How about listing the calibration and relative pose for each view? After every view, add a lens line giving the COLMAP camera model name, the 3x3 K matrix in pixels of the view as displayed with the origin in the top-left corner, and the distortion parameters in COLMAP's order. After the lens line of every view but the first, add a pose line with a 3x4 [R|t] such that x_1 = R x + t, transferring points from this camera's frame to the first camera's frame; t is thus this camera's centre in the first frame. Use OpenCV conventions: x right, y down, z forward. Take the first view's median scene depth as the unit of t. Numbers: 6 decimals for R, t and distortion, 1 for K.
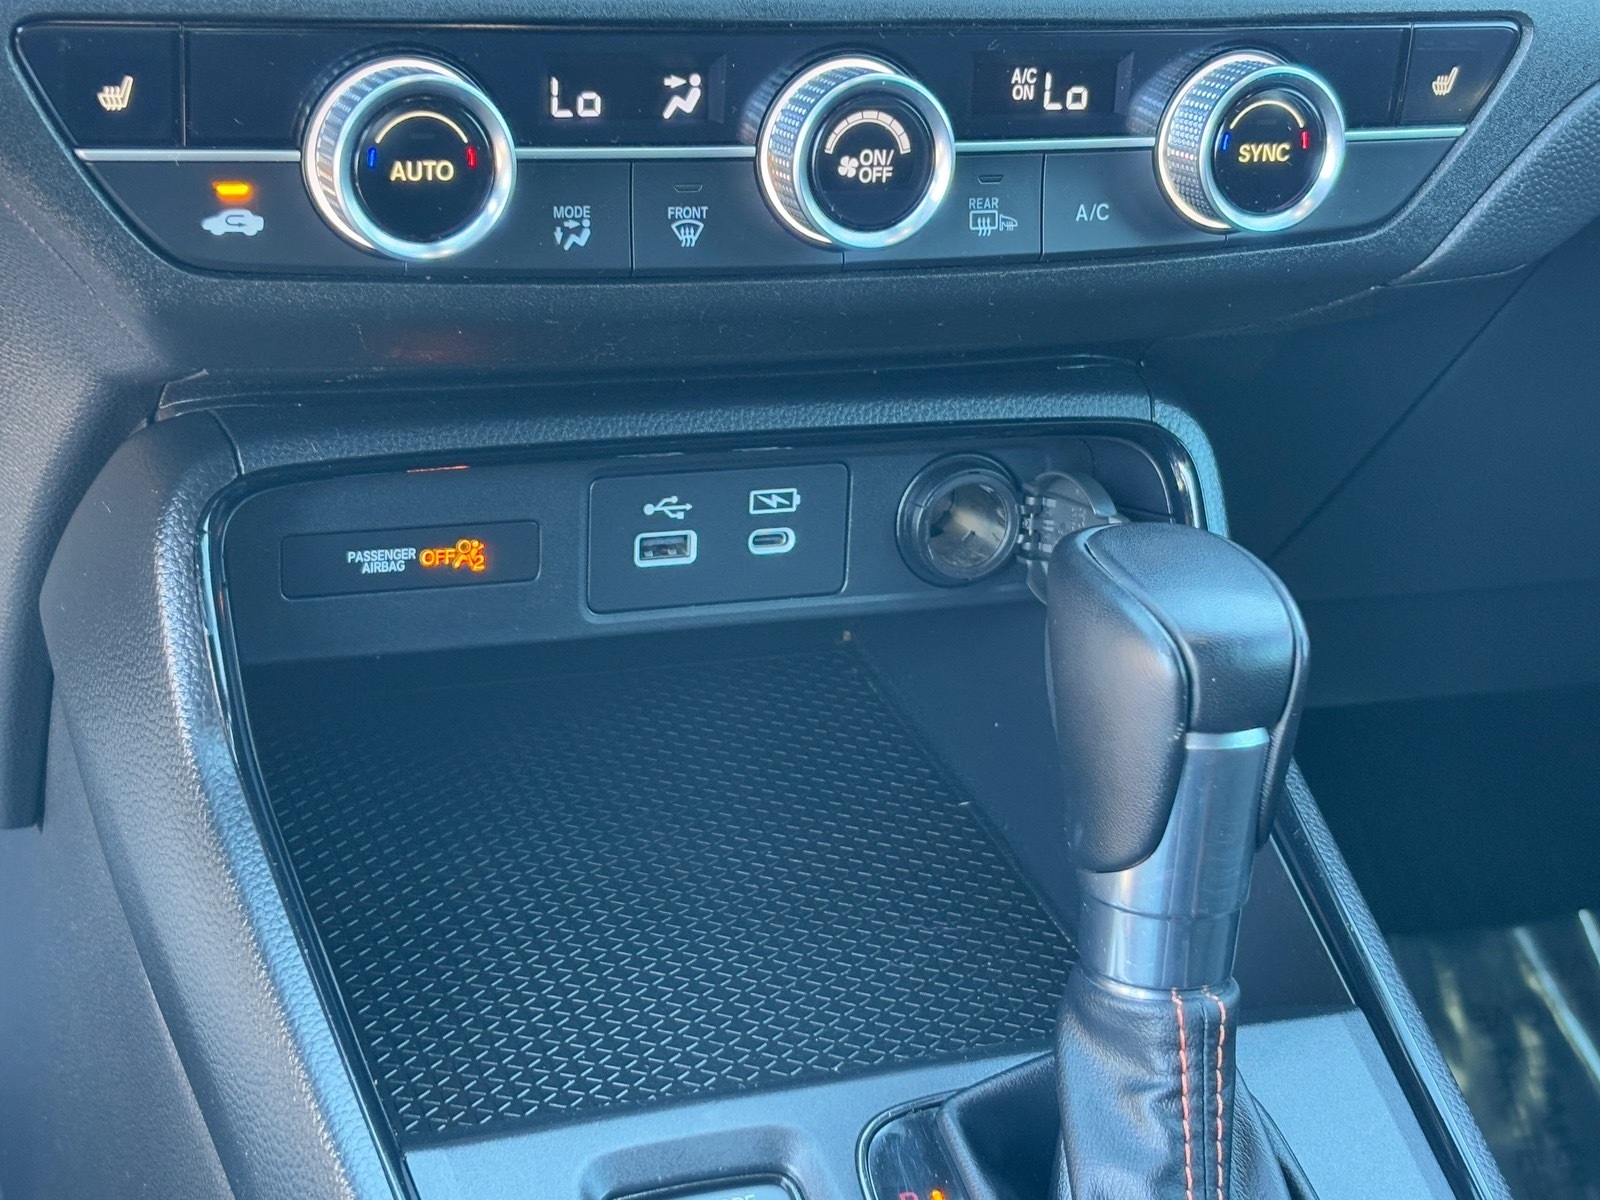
lens RADIAL K [[2893.0, 0, 796.9], [0, 2893.0, 609.1], [0, 0, 1]] dist [0.150870, 0.000000]
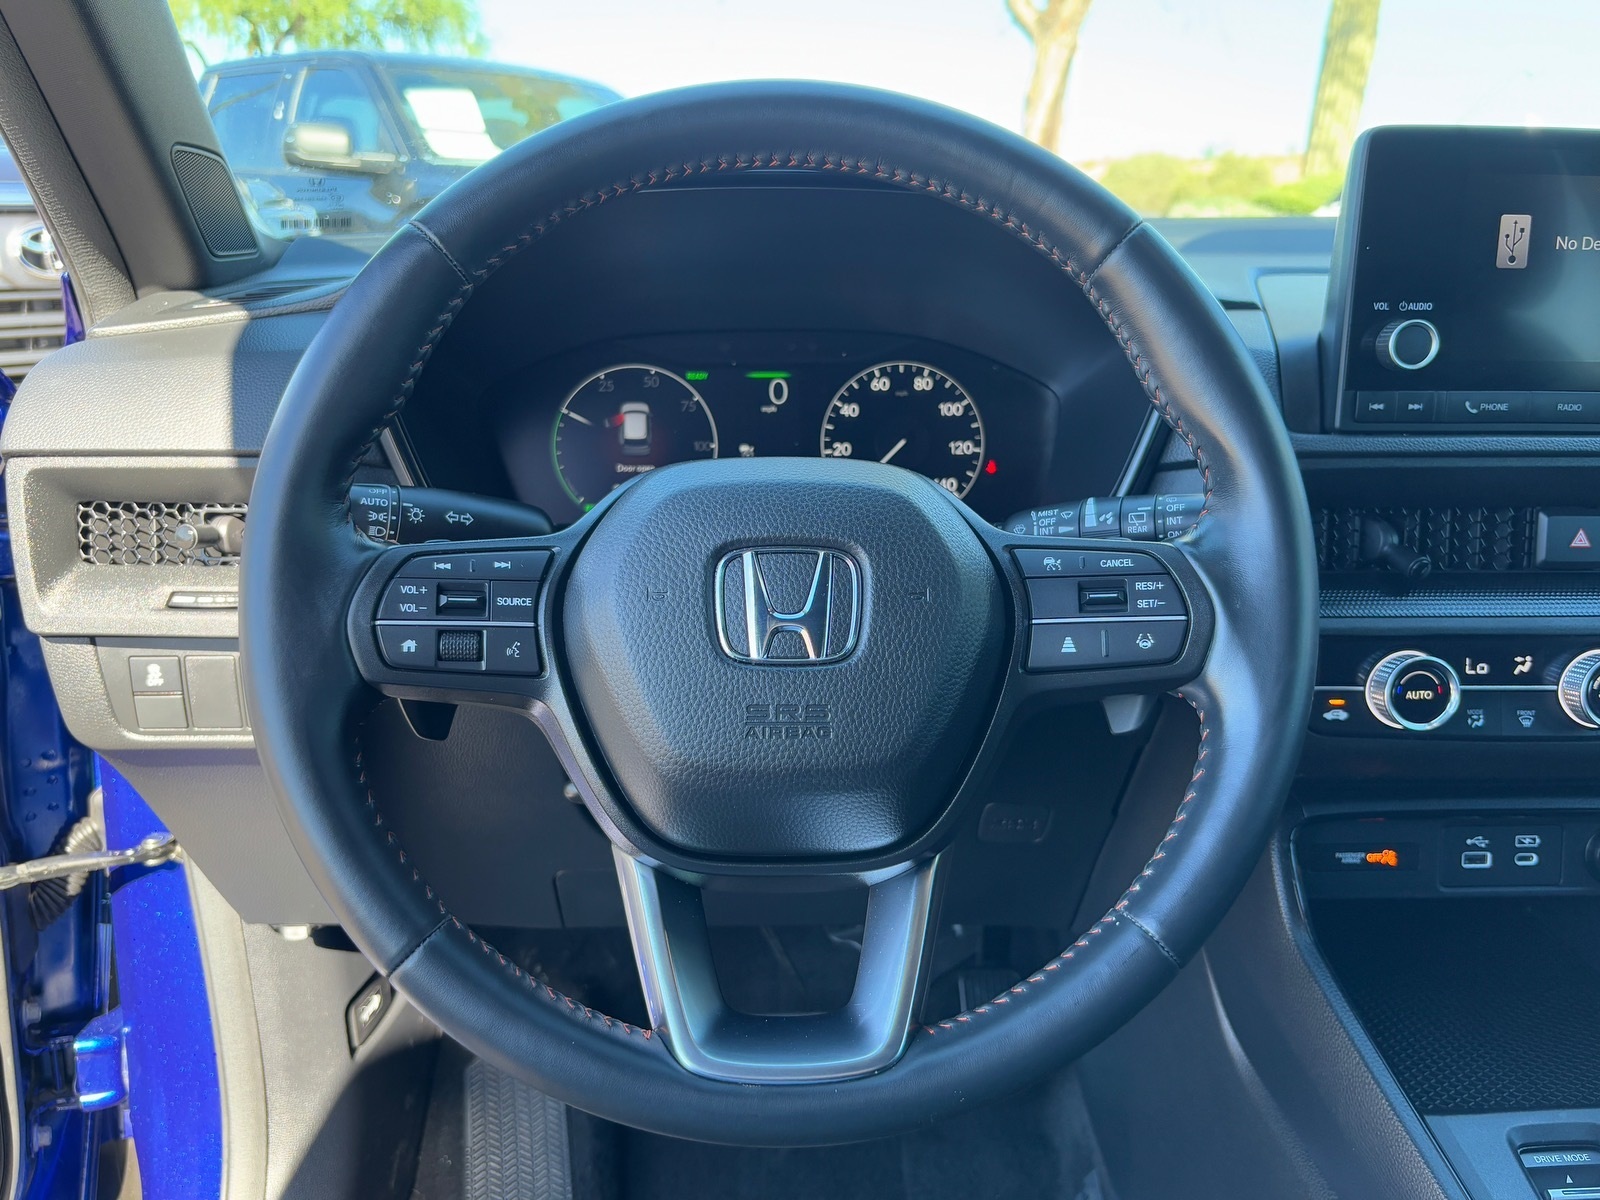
lens RADIAL K [[1283.9, 0, 789.8], [0, 1283.9, 602.2], [0, 0, 1]] dist [0.027236, -0.038292]
pose [[0.936101, -0.014680, -0.351426, -0.228260], [-0.063194, 0.975851, -0.209095, 0.033095], [0.346009, 0.217942, 0.912567, -0.188174]]
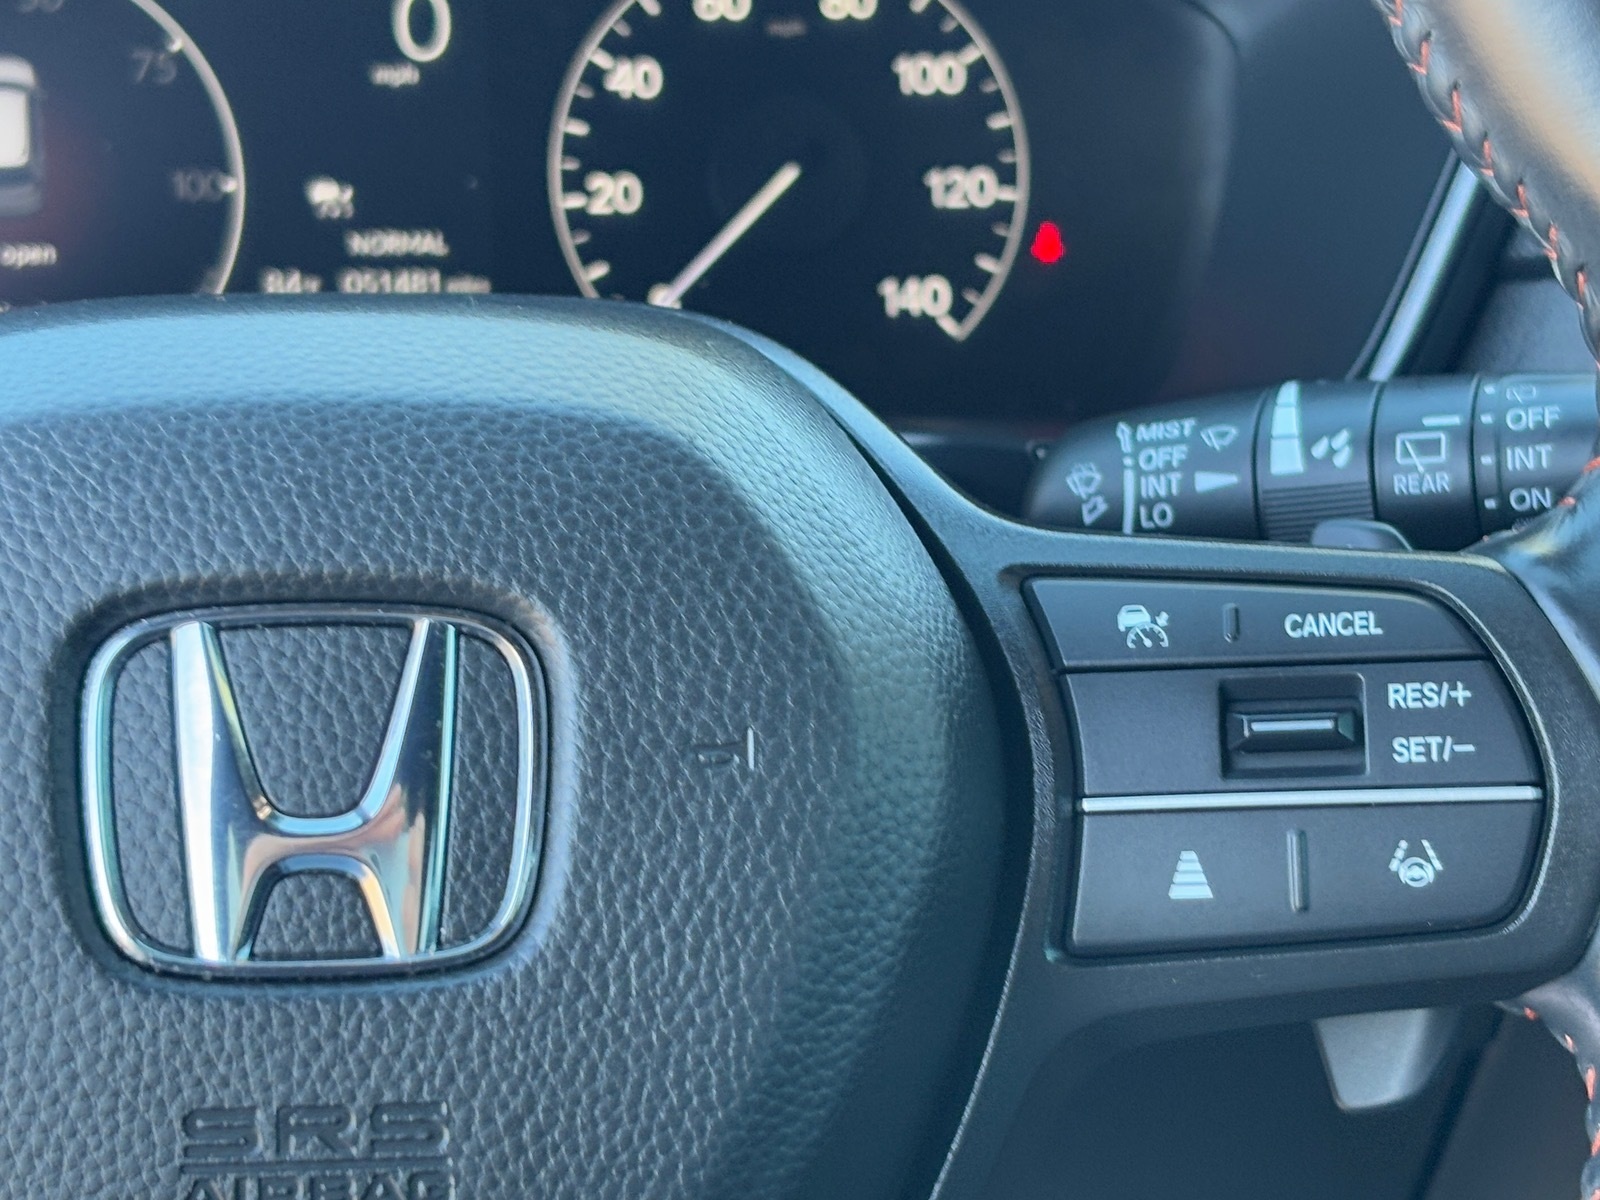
lens RADIAL K [[3464.7, 0, 860.7], [0, 3464.7, 660.9], [0, 0, 1]] dist [0.114117, 0.000000]
pose [[0.956899, -0.013329, -0.290115, -0.204629], [-0.036149, 0.985711, -0.164519, -0.041257], [0.288163, 0.167915, 0.942744, -0.096741]]
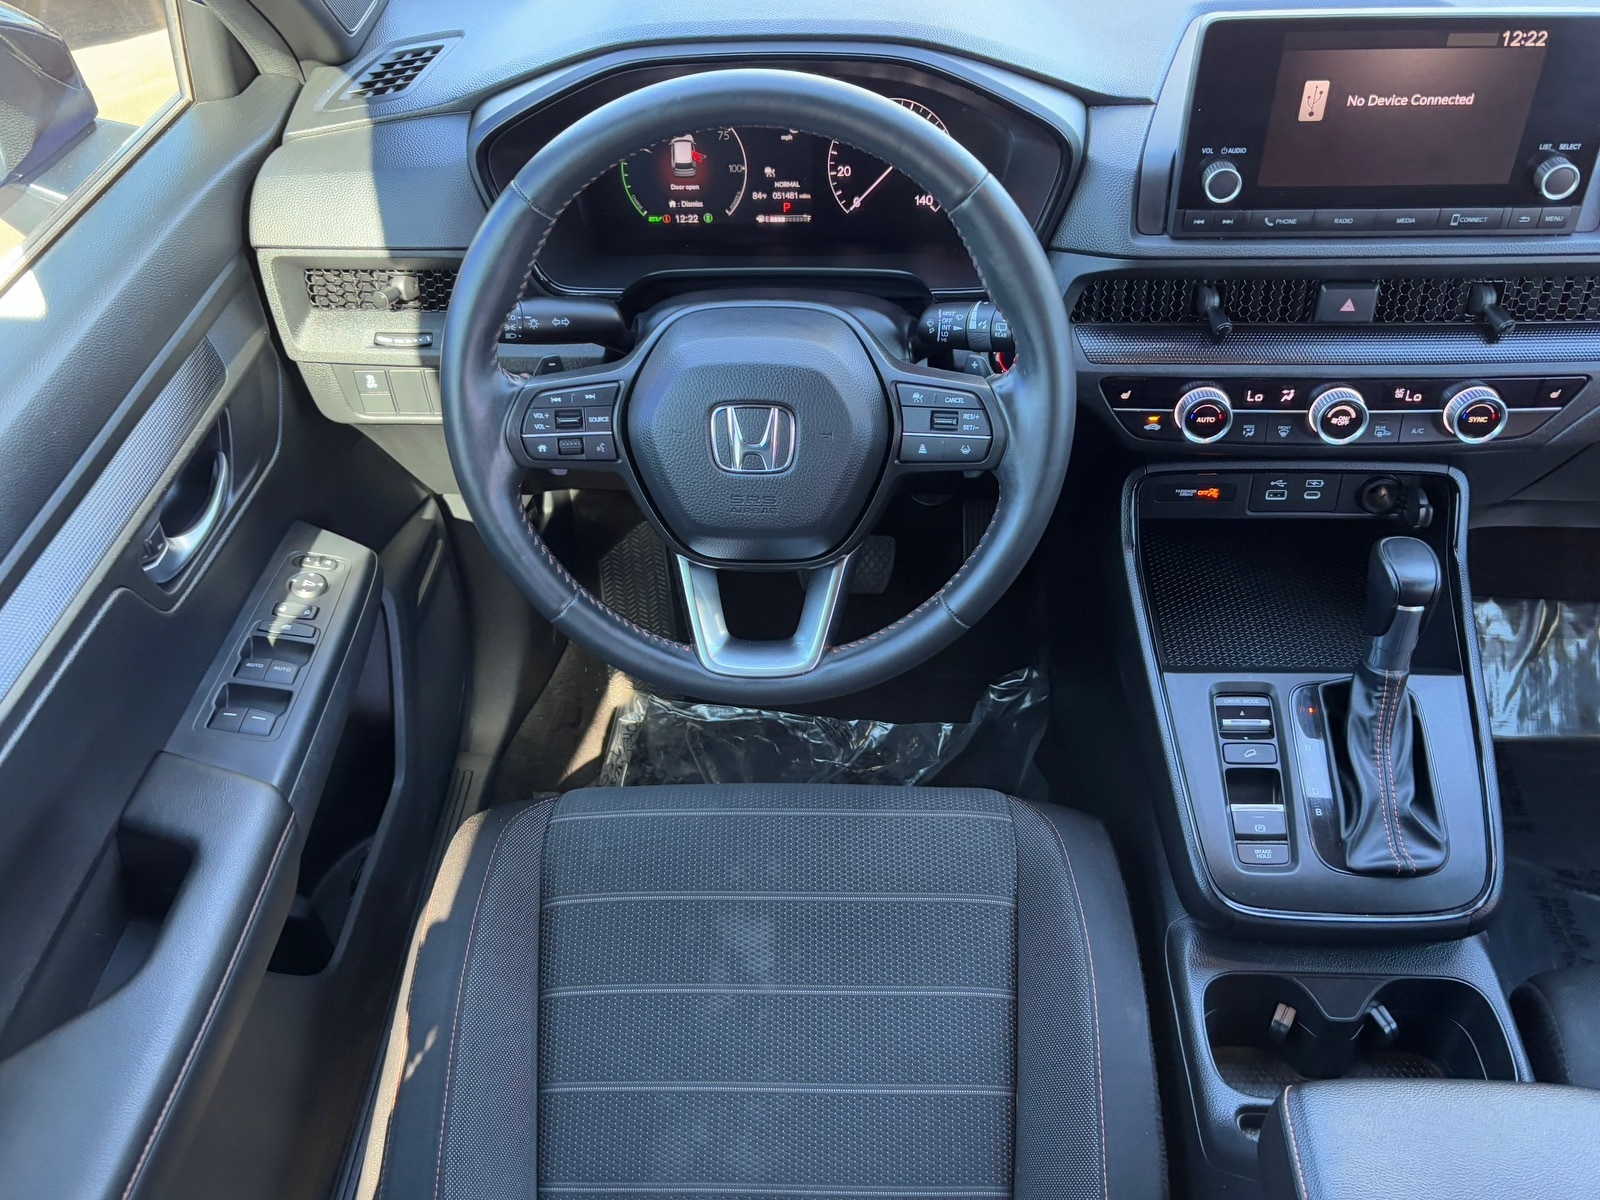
lens RADIAL K [[1383.8, 0, 810.6], [0, 1383.8, 612.1], [0, 0, 1]] dist [0.021520, -0.021262]
pose [[0.903344, 0.172839, -0.392550, 0.140549], [-0.069311, 0.962009, 0.264072, -0.323364], [0.423279, -0.211340, 0.881005, -0.753241]]
